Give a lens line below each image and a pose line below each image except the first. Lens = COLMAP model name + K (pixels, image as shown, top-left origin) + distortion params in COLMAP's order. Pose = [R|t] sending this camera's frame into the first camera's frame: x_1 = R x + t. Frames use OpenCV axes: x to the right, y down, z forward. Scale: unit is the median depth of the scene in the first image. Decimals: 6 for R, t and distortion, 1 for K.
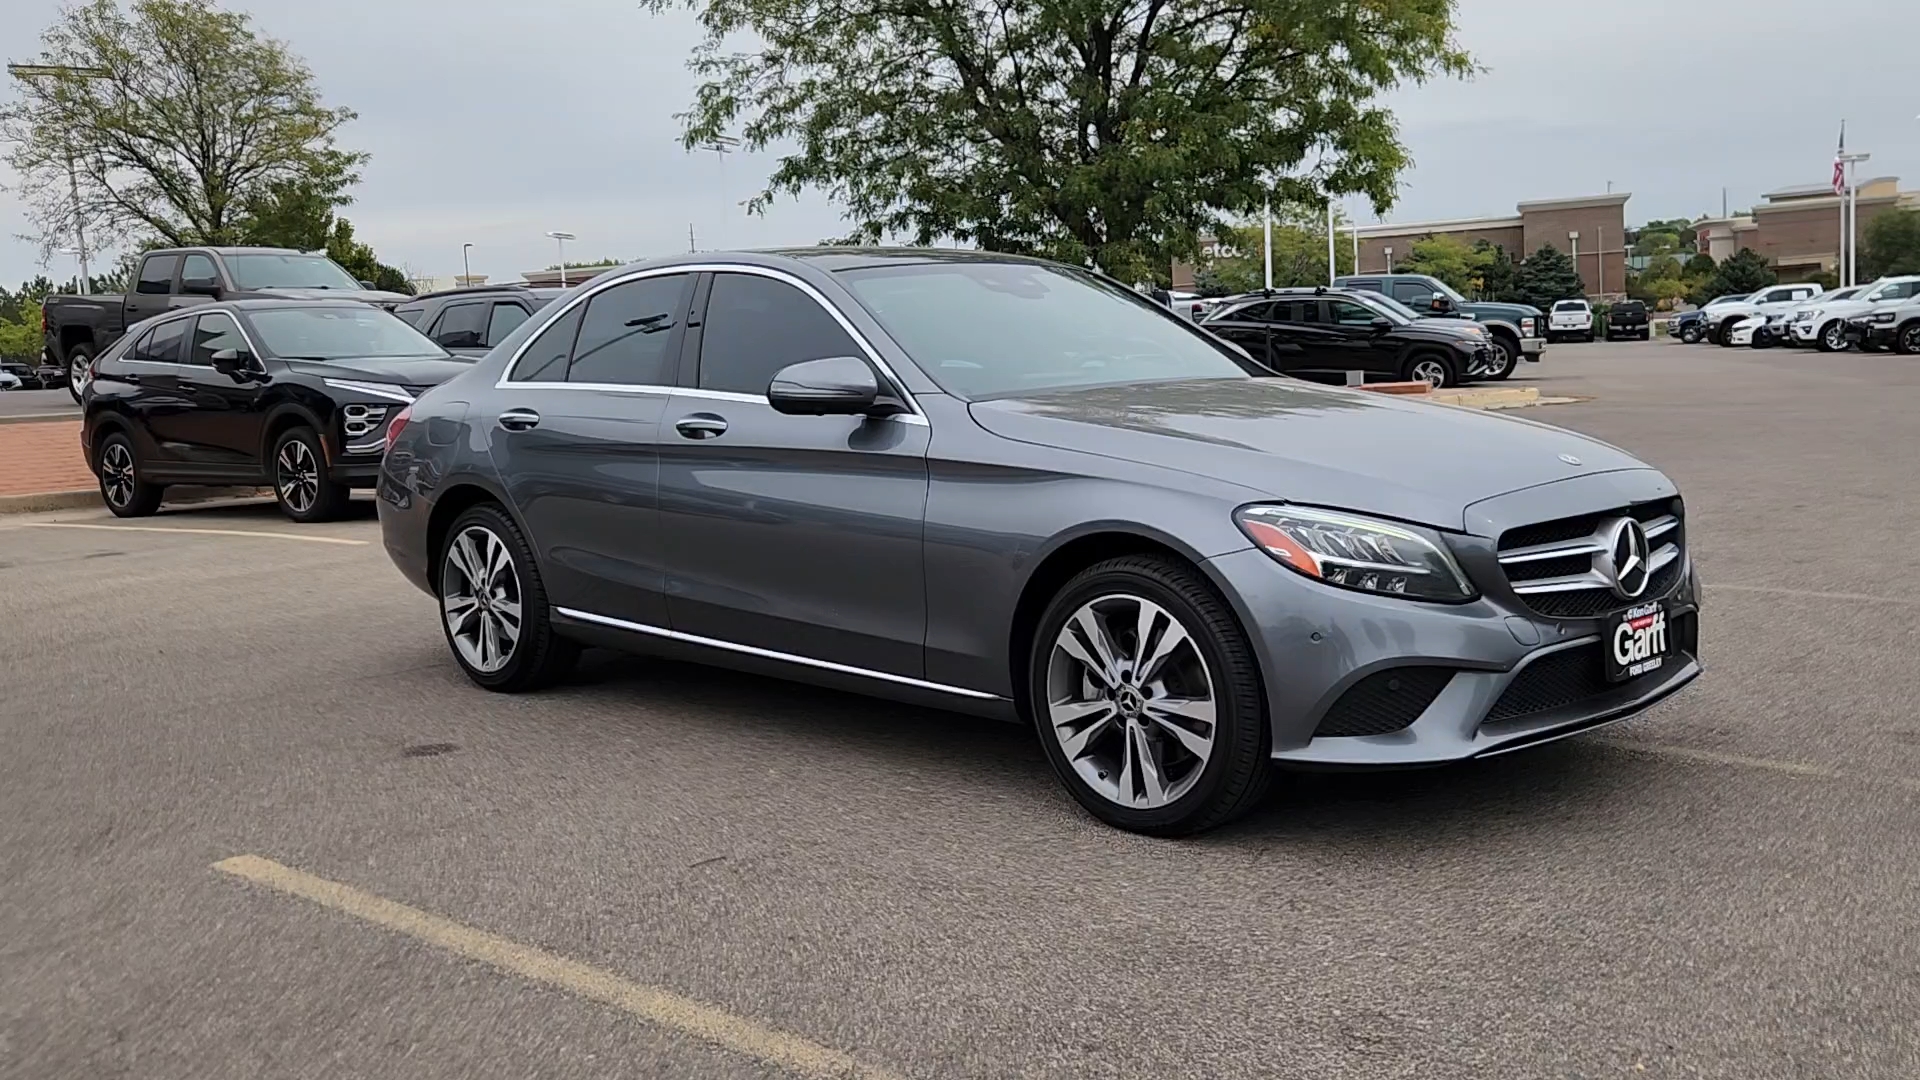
lens RADIAL K [[1817.2, 0, 950.1], [0, 1817.2, 549.3], [0, 0, 1]] dist [0.025345, 0.000000]
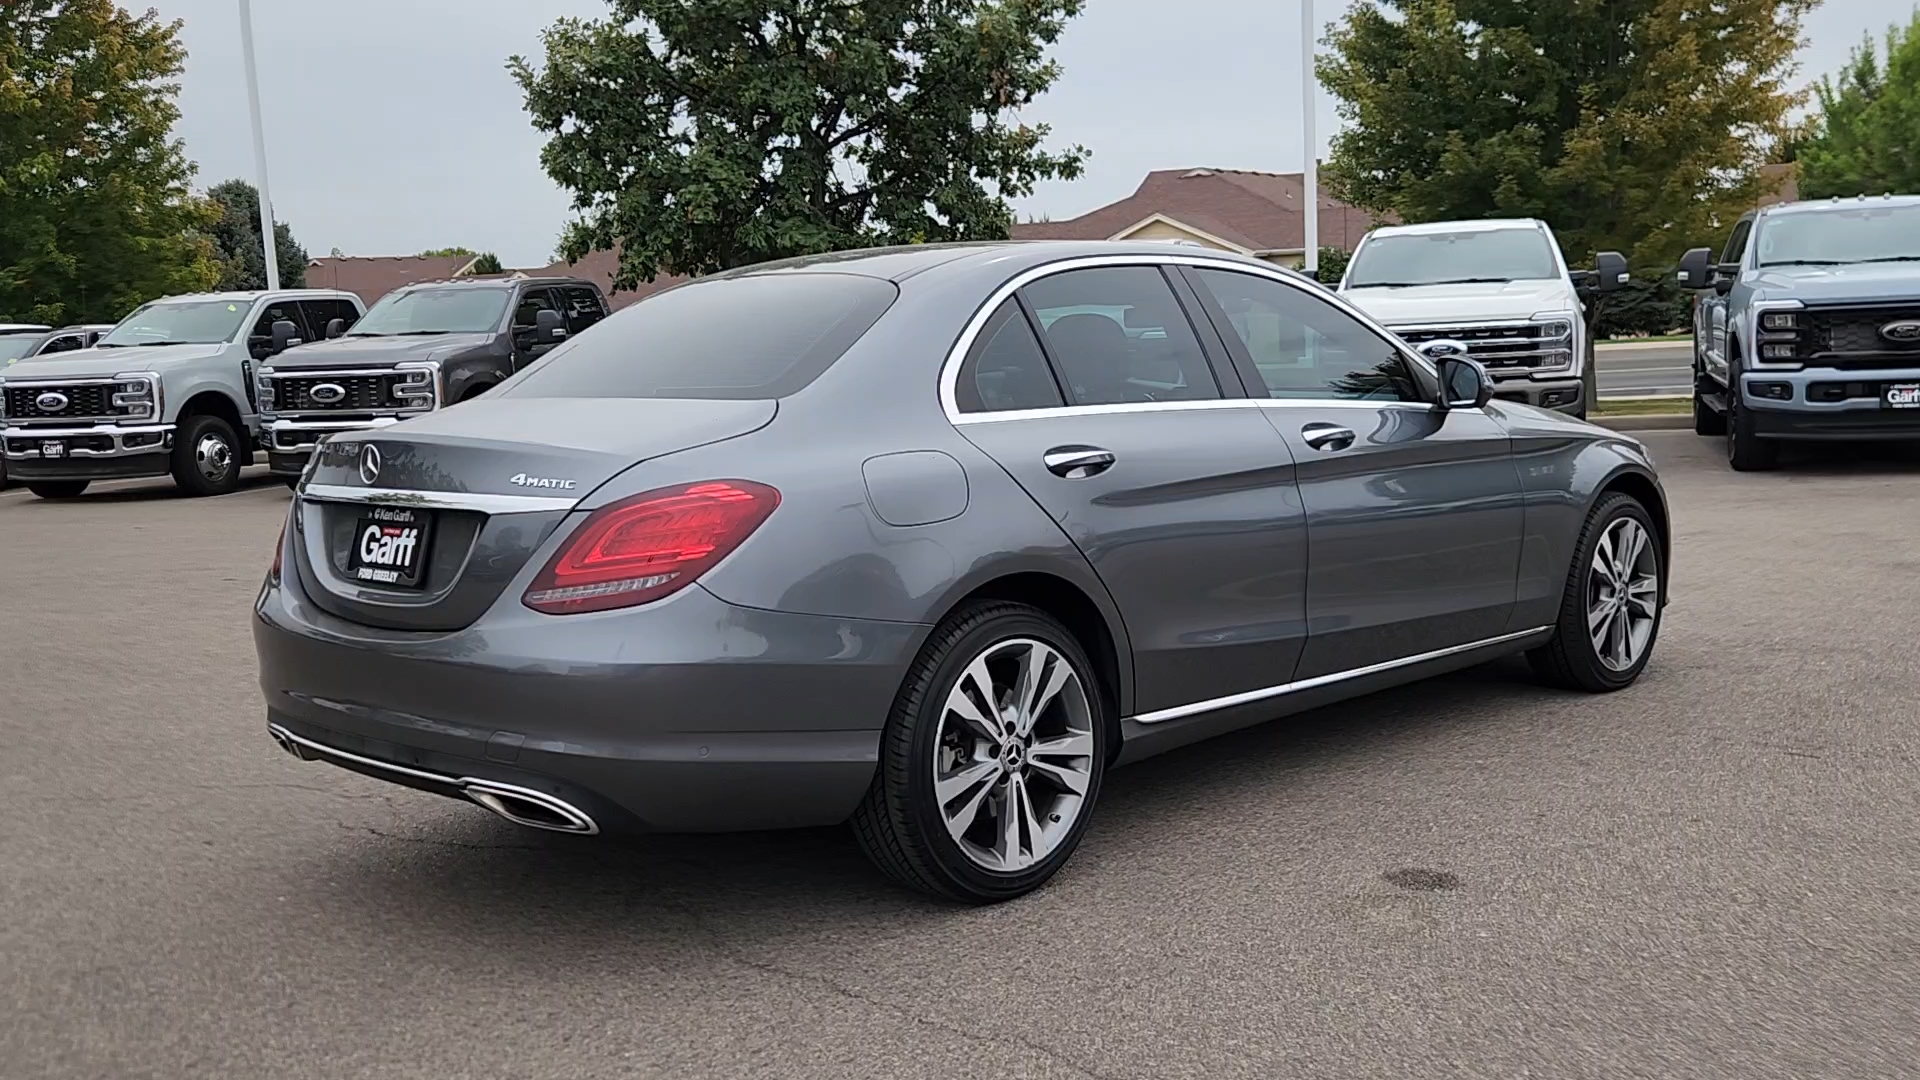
lens RADIAL K [[1817.2, 0, 945.4], [0, 1817.2, 544.0], [0, 0, 1]] dist [0.025345, 0.000000]
pose [[0.008041, -0.077777, 0.996938, -0.926584], [0.155516, 0.984937, 0.075586, -0.100861], [-0.987801, 0.154433, 0.020016, 1.051319]]
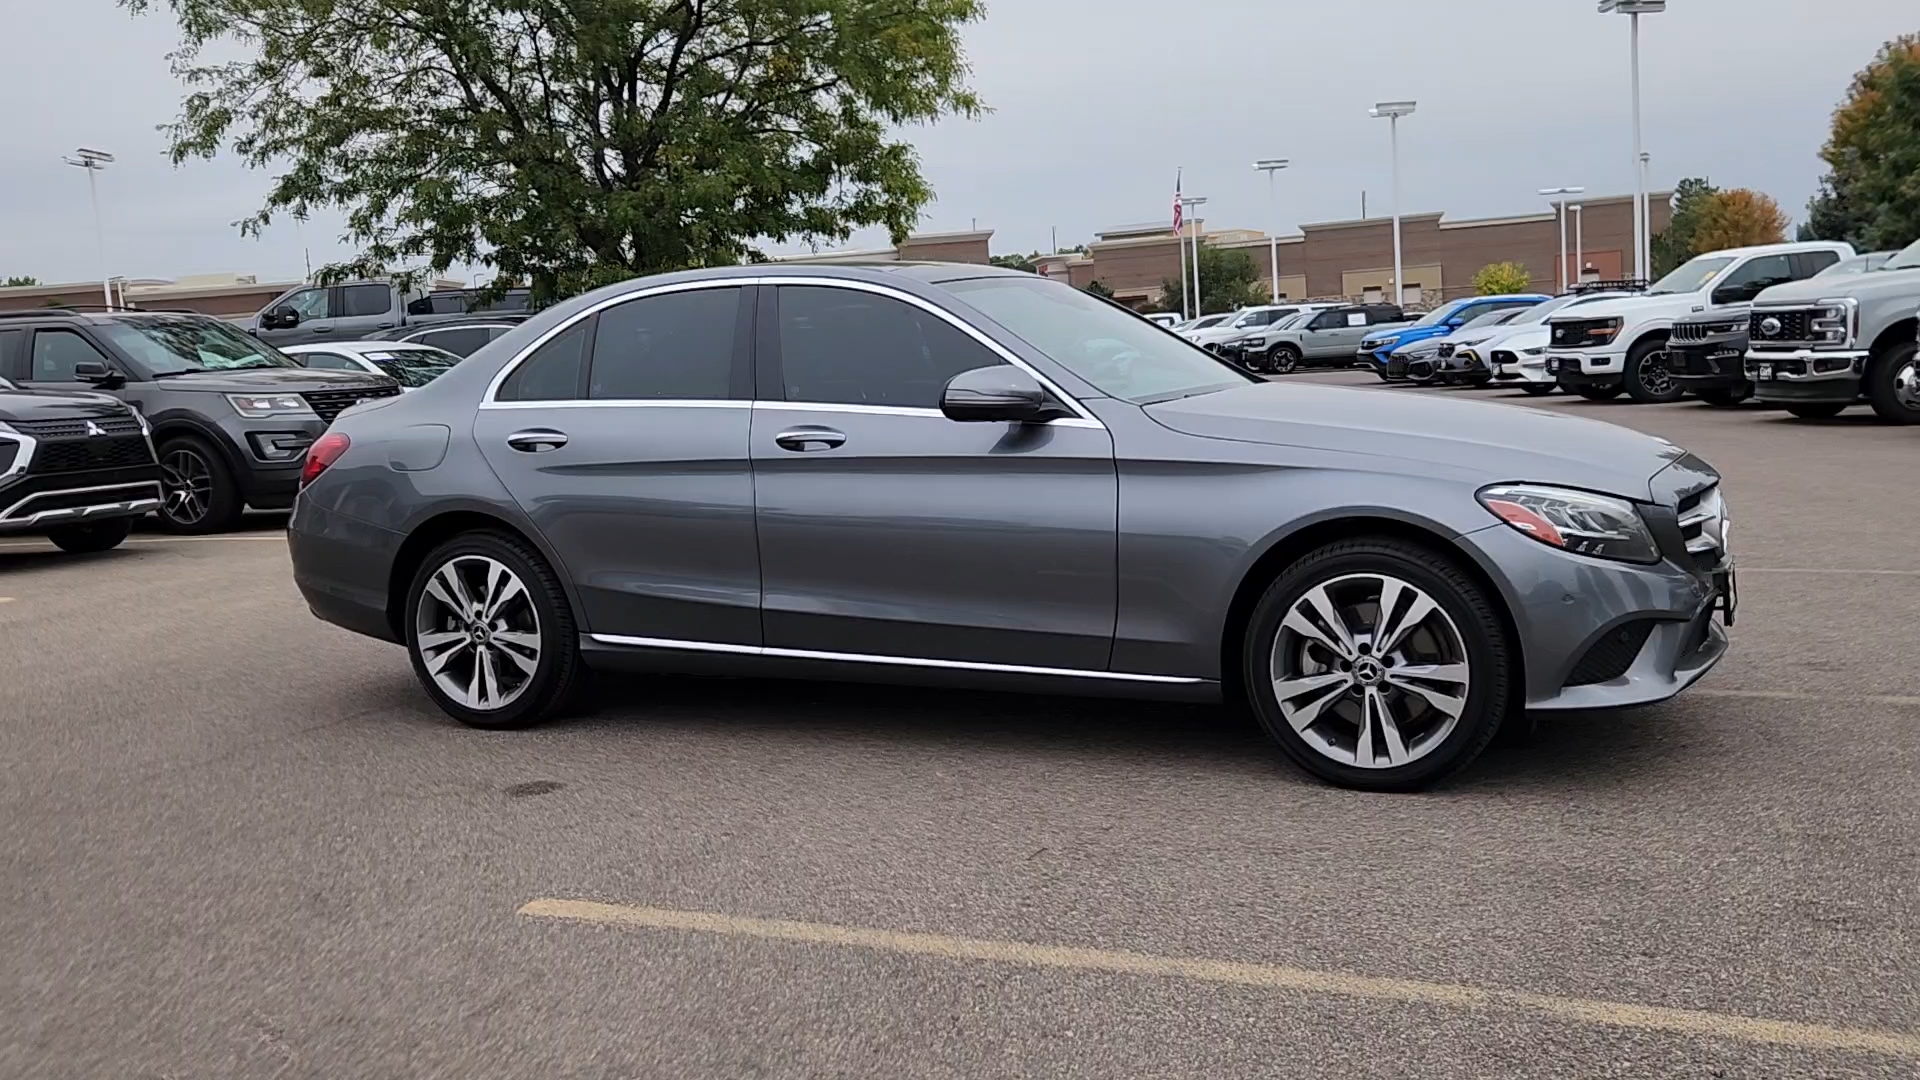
lens RADIAL K [[1817.2, 0, 944.4], [0, 1817.2, 545.2], [0, 0, 1]] dist [0.025345, 0.000000]
pose [[0.943169, -0.044556, 0.329314, -0.354918], [0.050716, 0.998662, -0.010132, 0.004235], [-0.328422, 0.026257, 0.944166, 0.032109]]
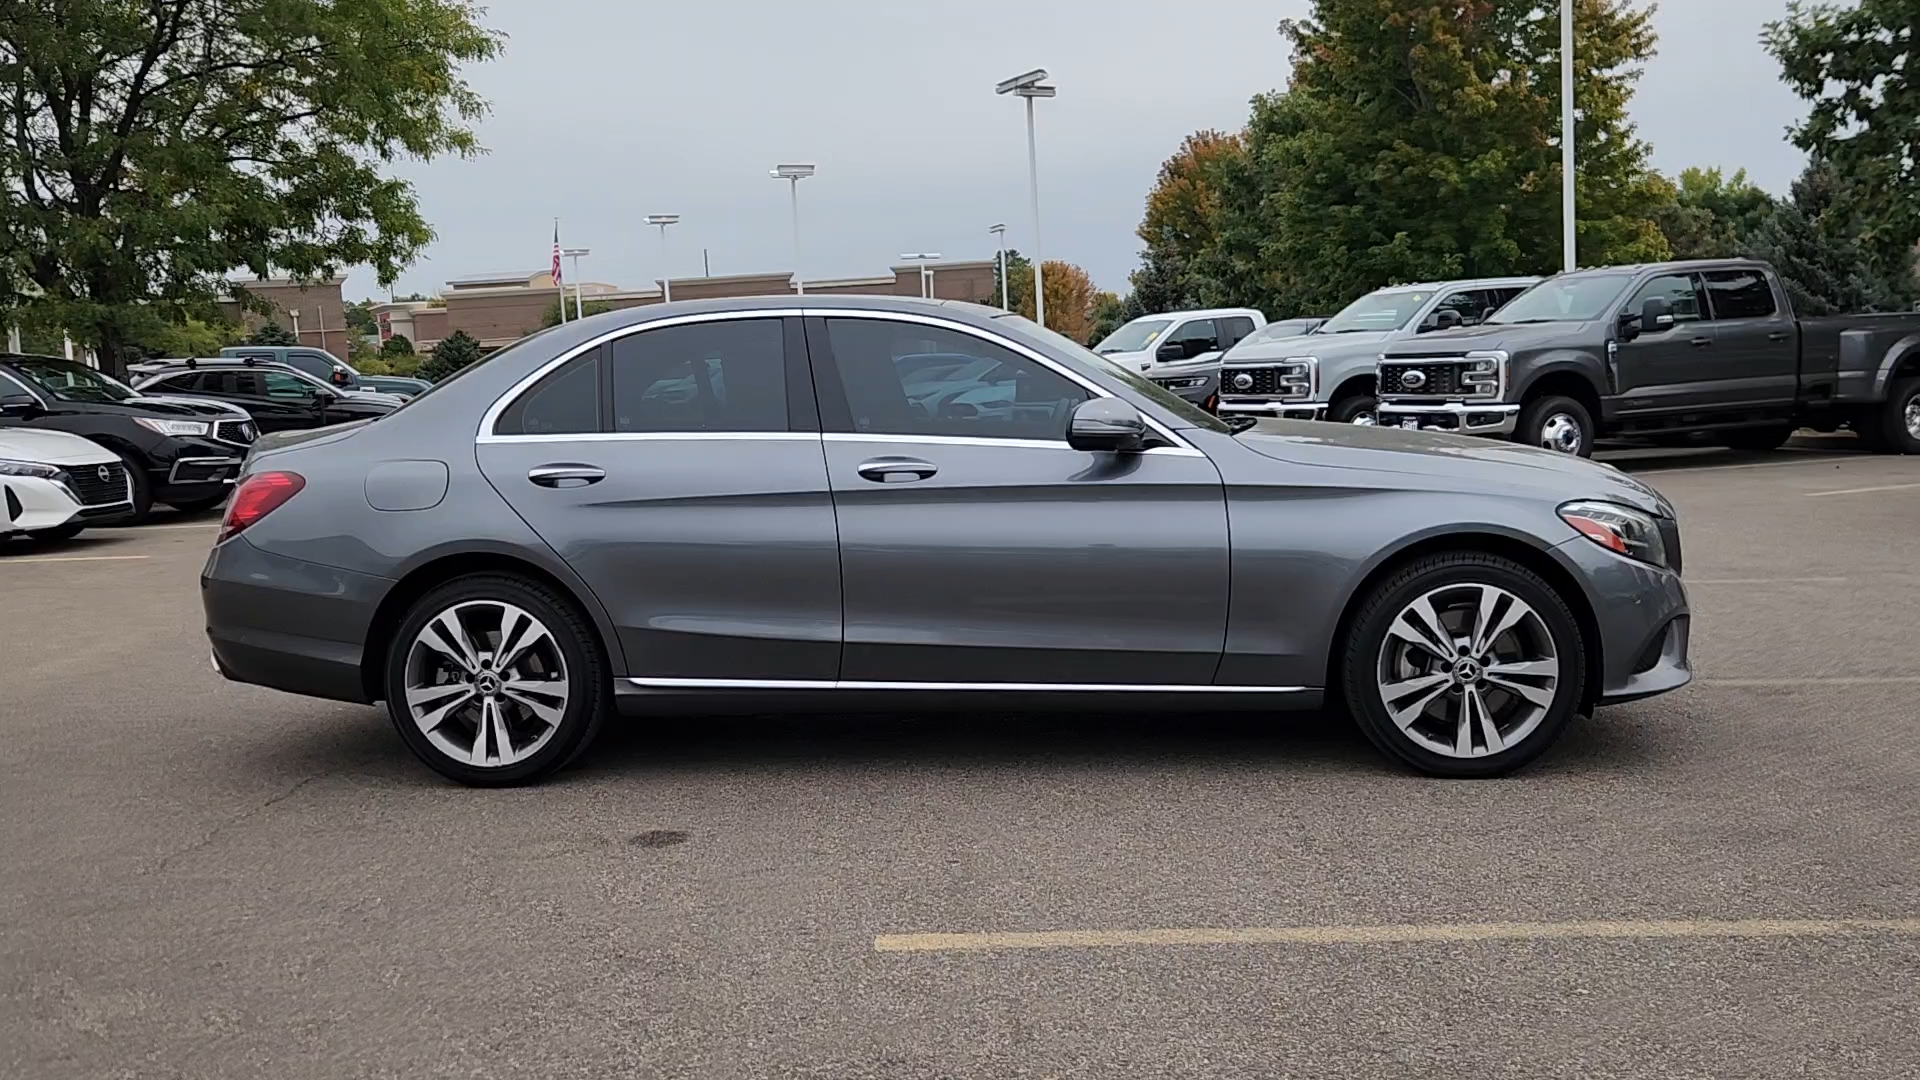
lens RADIAL K [[1817.2, 0, 941.2], [0, 1817.2, 542.3], [0, 0, 1]] dist [0.025345, 0.000000]
pose [[0.768970, -0.052318, 0.637140, -0.675237], [0.081918, 0.996493, -0.017042, -0.007645], [-0.634014, 0.065297, 0.770560, 0.193157]]
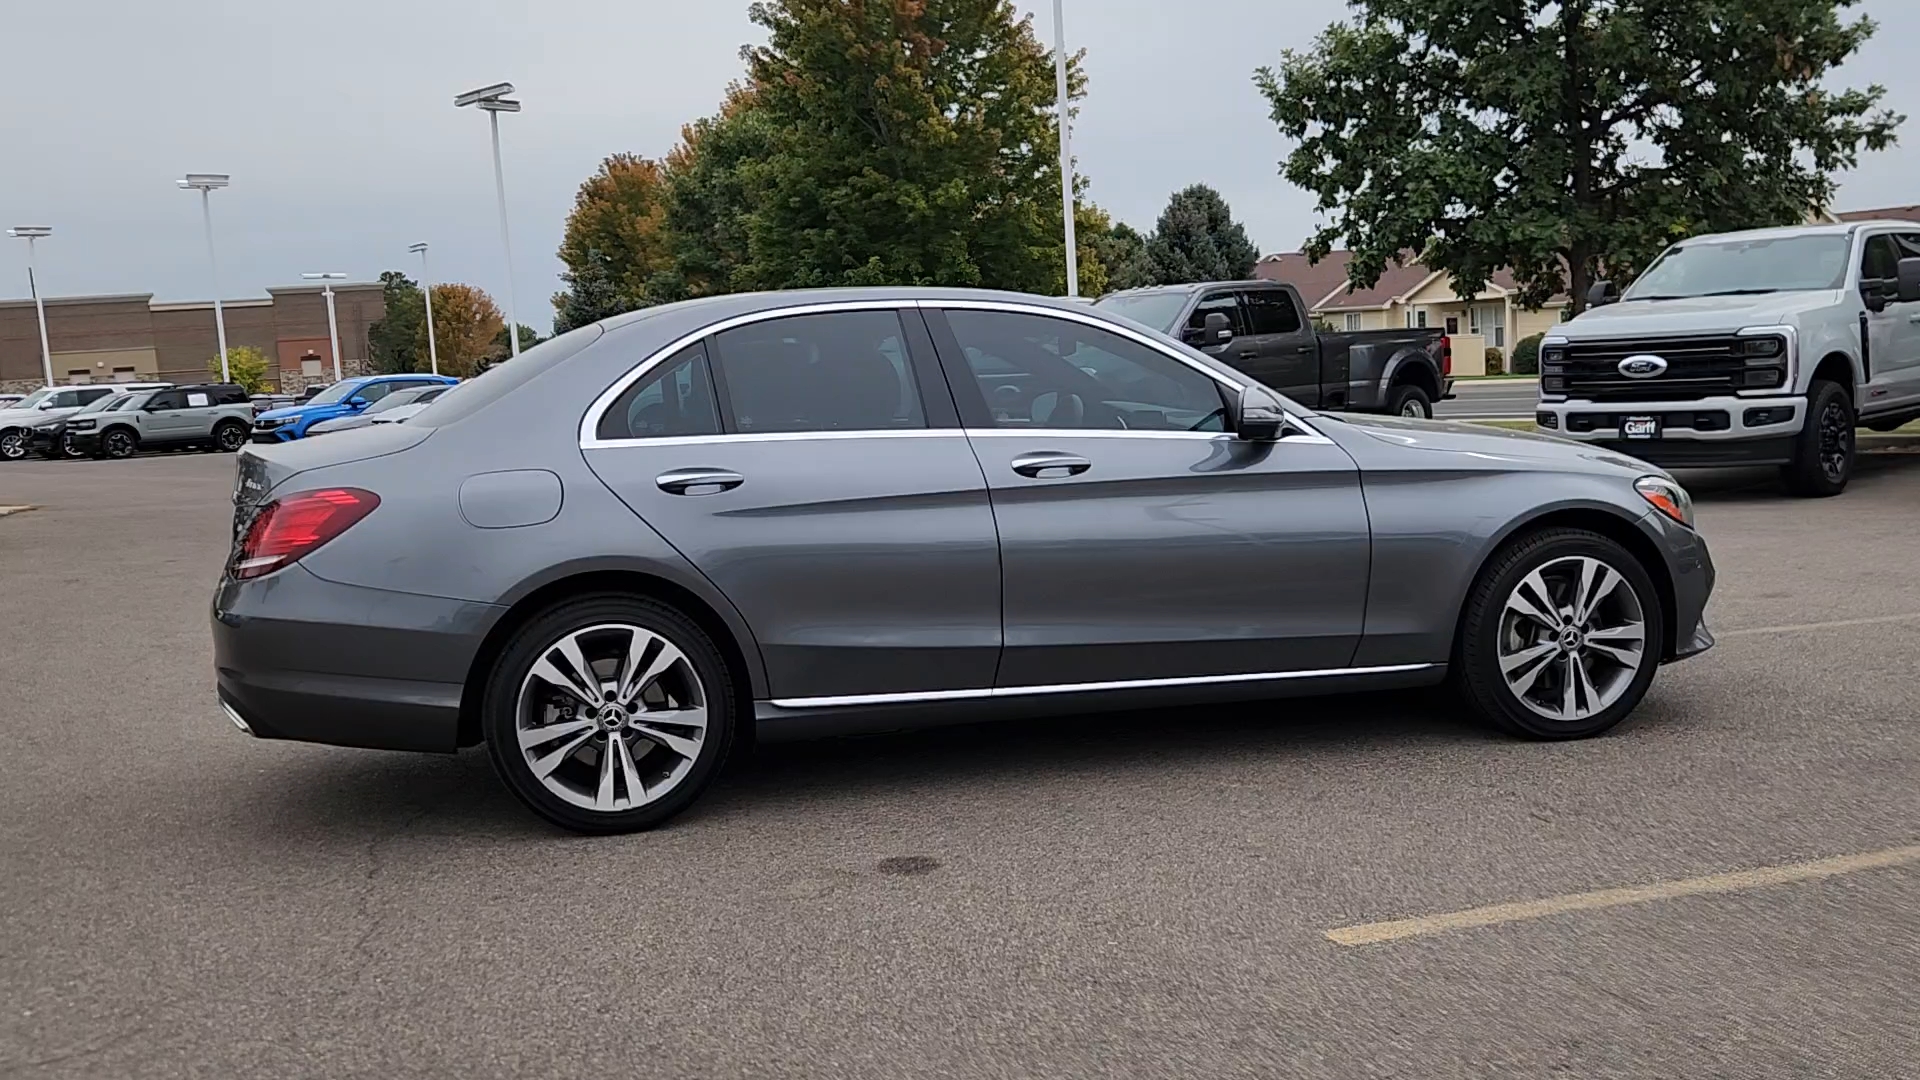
lens RADIAL K [[1817.2, 0, 943.0], [0, 1817.2, 541.8], [0, 0, 1]] dist [0.025345, 0.000000]
pose [[0.516833, -0.069288, 0.853278, -0.886140], [0.126444, 0.991966, 0.003963, -0.033891], [-0.846697, 0.105844, 0.521442, 0.490052]]
